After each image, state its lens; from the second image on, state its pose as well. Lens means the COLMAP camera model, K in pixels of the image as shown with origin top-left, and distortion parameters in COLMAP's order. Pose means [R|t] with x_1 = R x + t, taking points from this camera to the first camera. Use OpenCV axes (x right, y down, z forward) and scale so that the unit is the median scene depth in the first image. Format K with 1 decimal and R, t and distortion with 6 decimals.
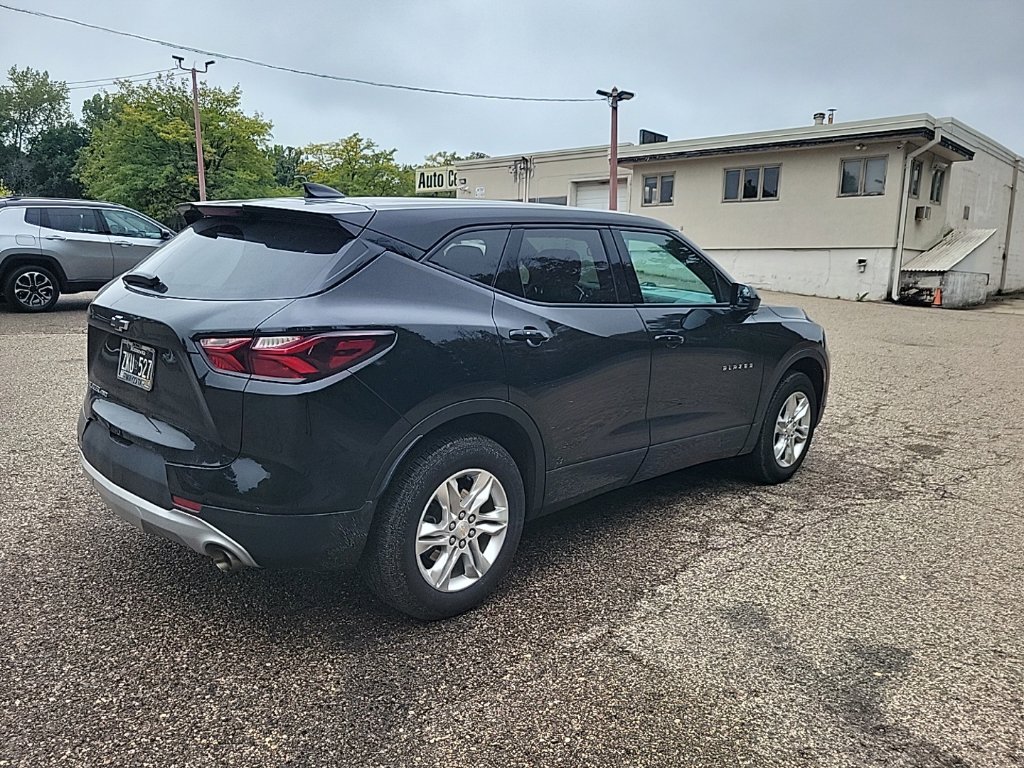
lens RADIAL K [[794.6, 0, 492.3], [0, 794.6, 405.3], [0, 0, 1]] dist [0.051886, -0.036586]
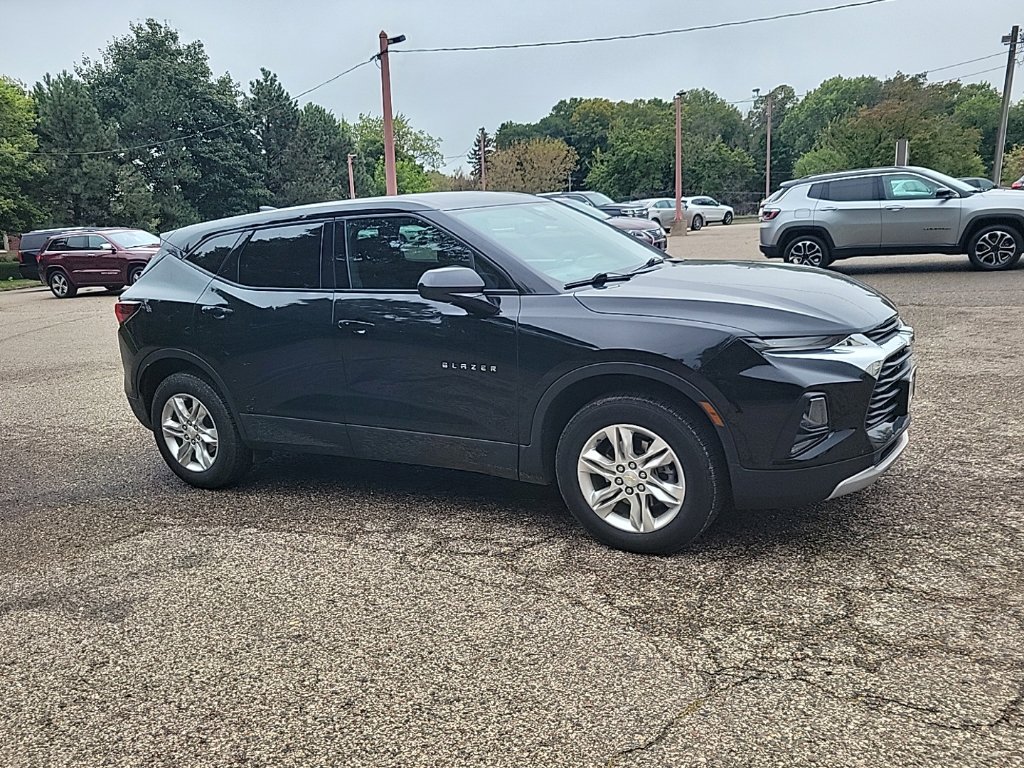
lens RADIAL K [[794.6, 0, 507.1], [0, 794.6, 395.7], [0, 0, 1]] dist [0.051886, -0.036586]
pose [[0.258929, 0.155461, -0.953304, 0.280799], [-0.114334, 0.984957, 0.129568, -0.032963], [0.959106, 0.075446, 0.272808, 0.203464]]
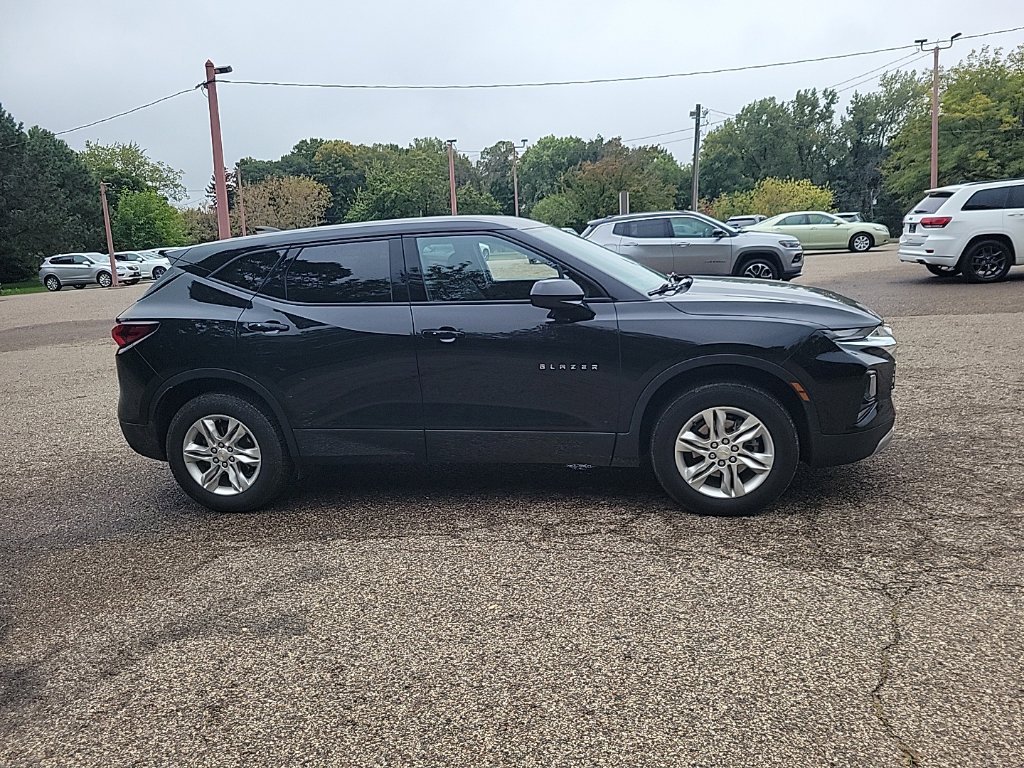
lens RADIAL K [[771.1, 0, 509.5], [0, 771.1, 373.9], [0, 0, 1]] dist [0.050709, -0.034110]
pose [[0.556927, 0.074408, -0.827221, 0.256006], [-0.088130, 0.995650, 0.030224, -0.015360], [0.825872, 0.056070, 0.561062, 0.108313]]
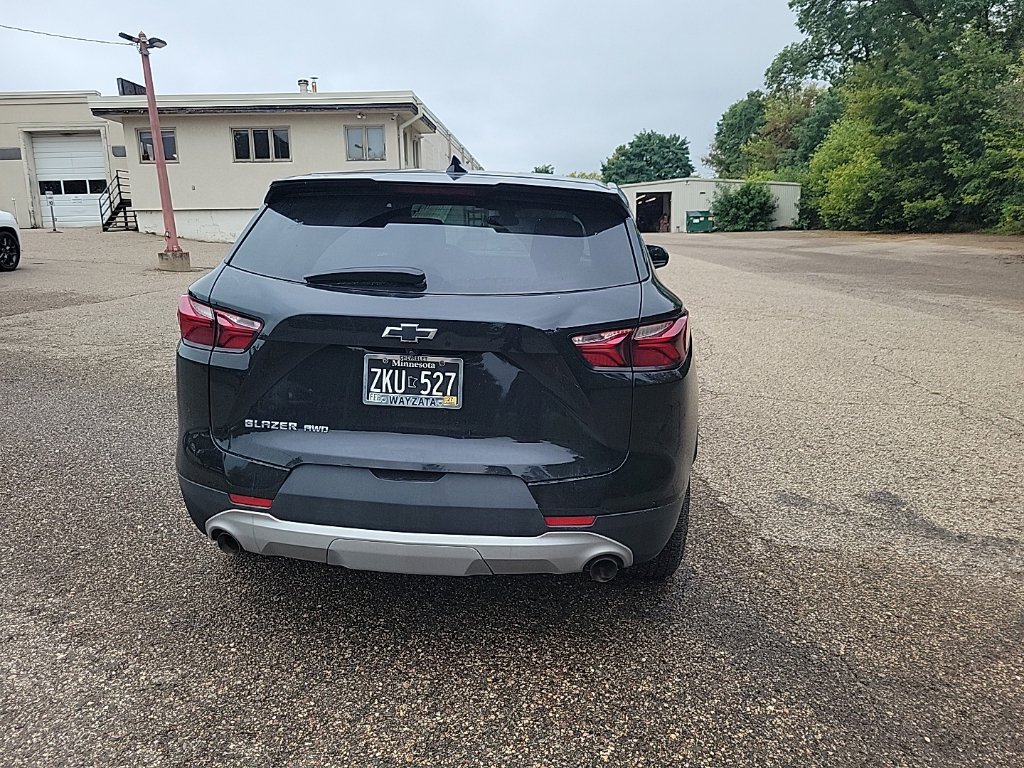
lens RADIAL K [[771.1, 0, 516.7], [0, 771.1, 382.7], [0, 0, 1]] dist [0.050709, -0.034110]
pose [[0.760786, -0.159653, 0.629059, -0.146363], [0.140837, 0.986786, 0.080114, -0.016715], [-0.633538, 0.027645, 0.773218, 0.056132]]
